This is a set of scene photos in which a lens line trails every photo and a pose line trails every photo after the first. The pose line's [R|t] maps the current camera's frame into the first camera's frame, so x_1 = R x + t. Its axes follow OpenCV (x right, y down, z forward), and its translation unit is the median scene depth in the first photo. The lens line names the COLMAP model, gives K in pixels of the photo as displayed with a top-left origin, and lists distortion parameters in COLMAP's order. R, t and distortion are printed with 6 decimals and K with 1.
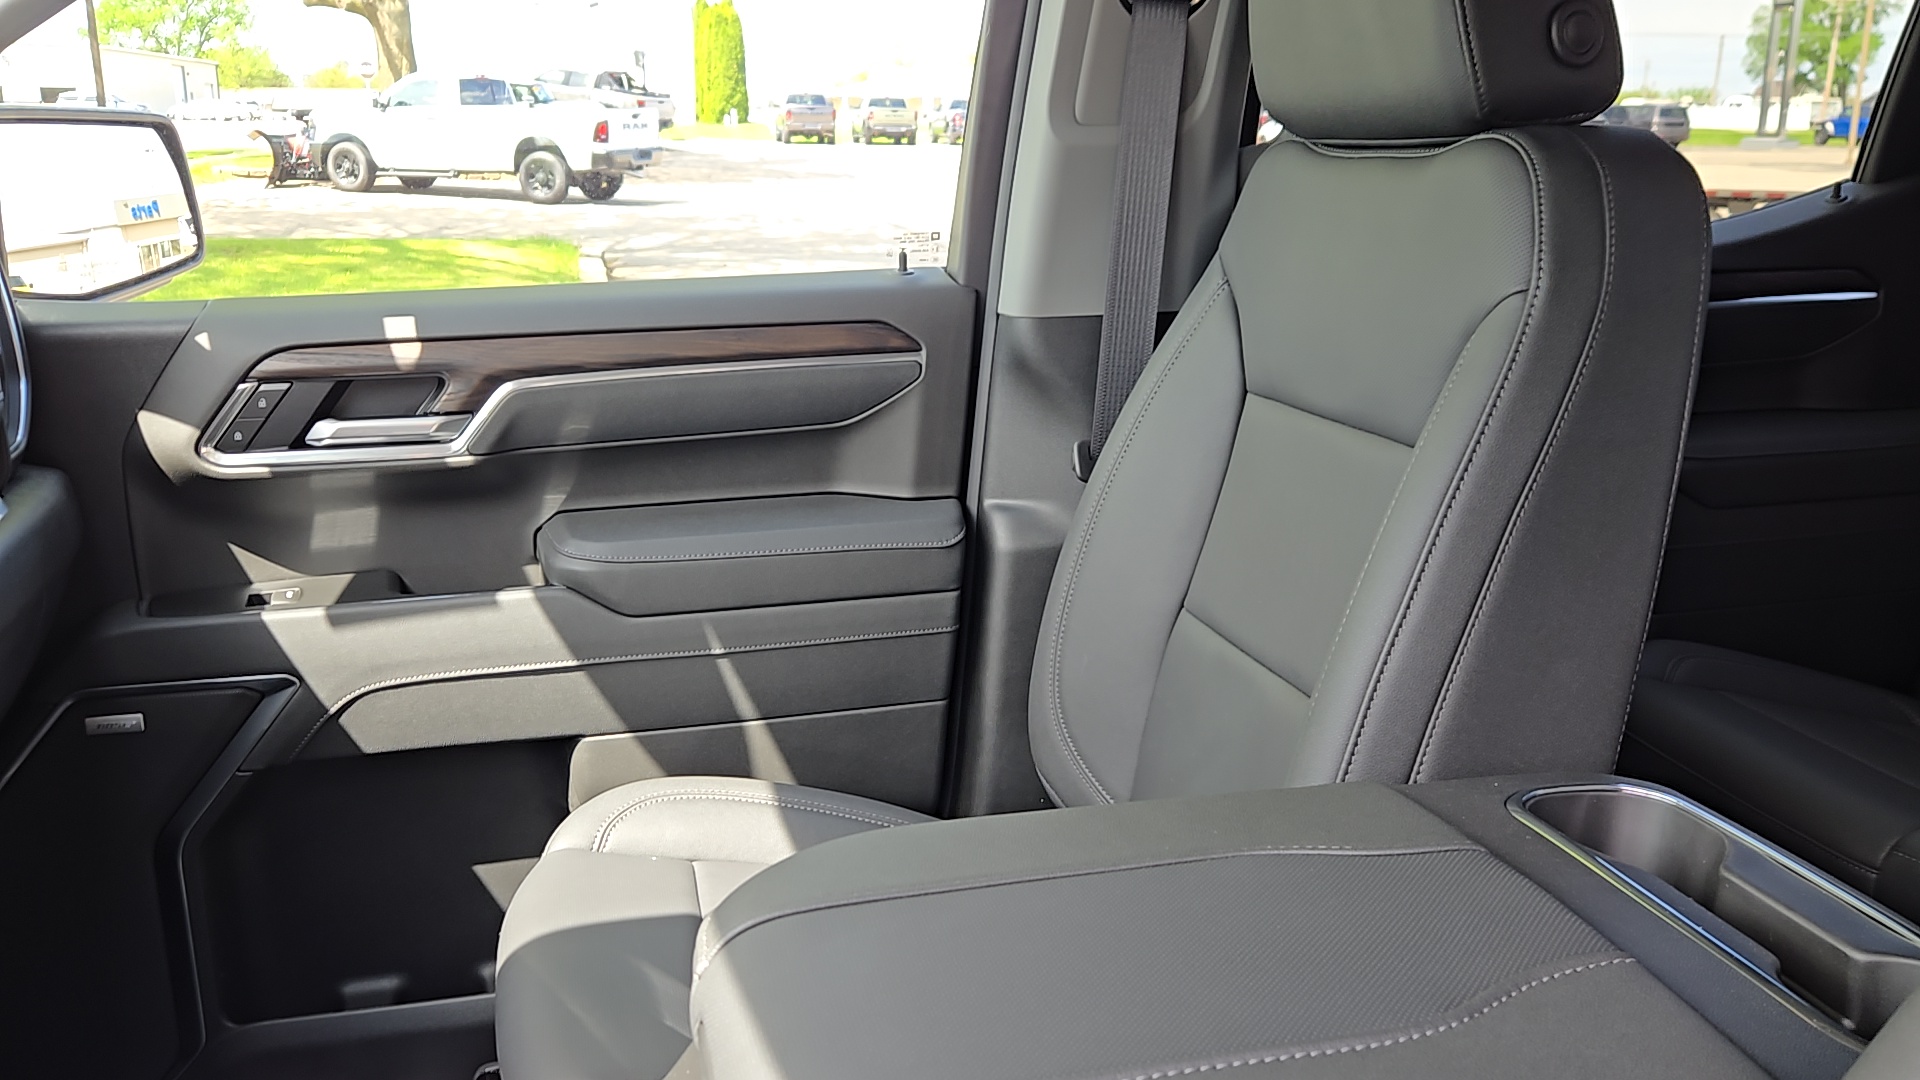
lens RADIAL K [[1577.9, 0, 938.0], [0, 1577.9, 520.5], [0, 0, 1]] dist [0.007472, 0.014079]
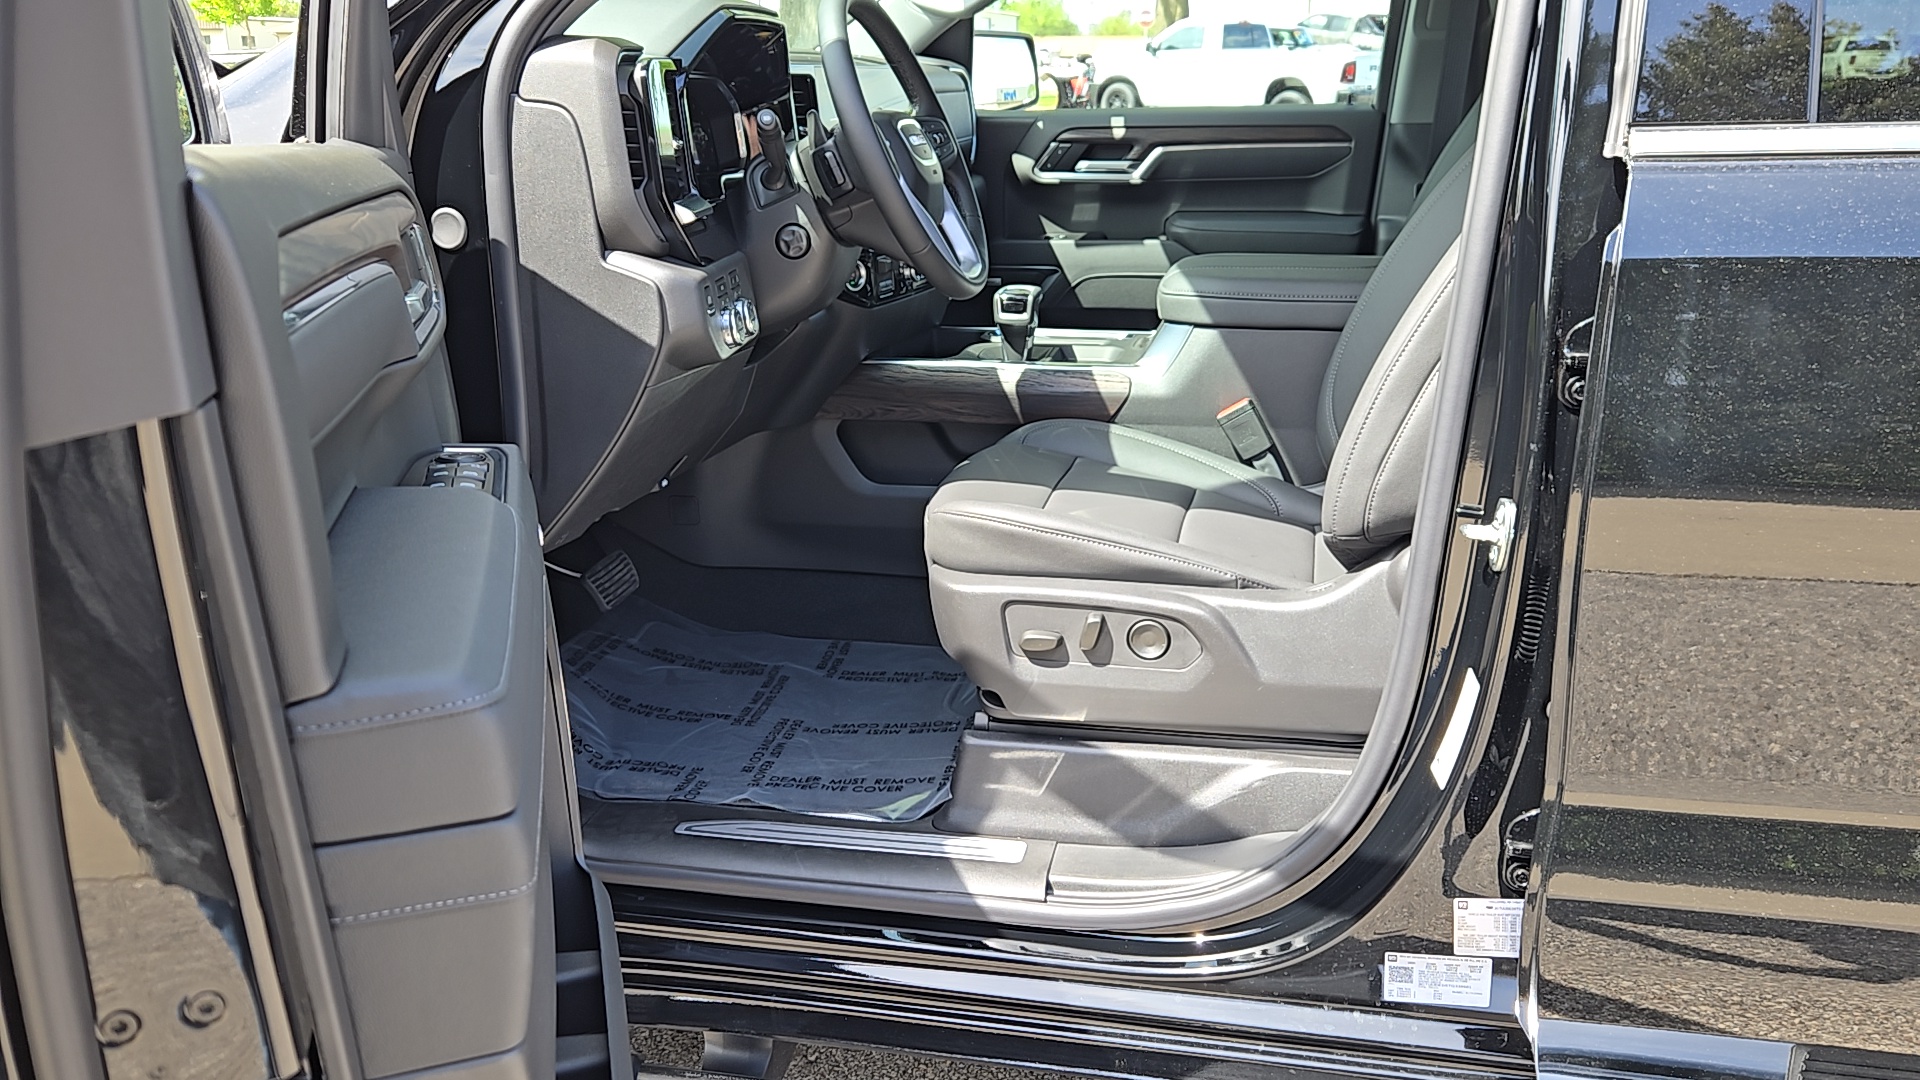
lens RADIAL K [[1602.3, 0, 953.3], [0, 1602.3, 525.6], [0, 0, 1]] dist [0.010129, -0.010065]
pose [[0.900347, 0.117128, -0.419113, 0.468533], [-0.104365, 0.993108, 0.053342, 0.343099], [0.422472, -0.004285, 0.906366, -1.164851]]
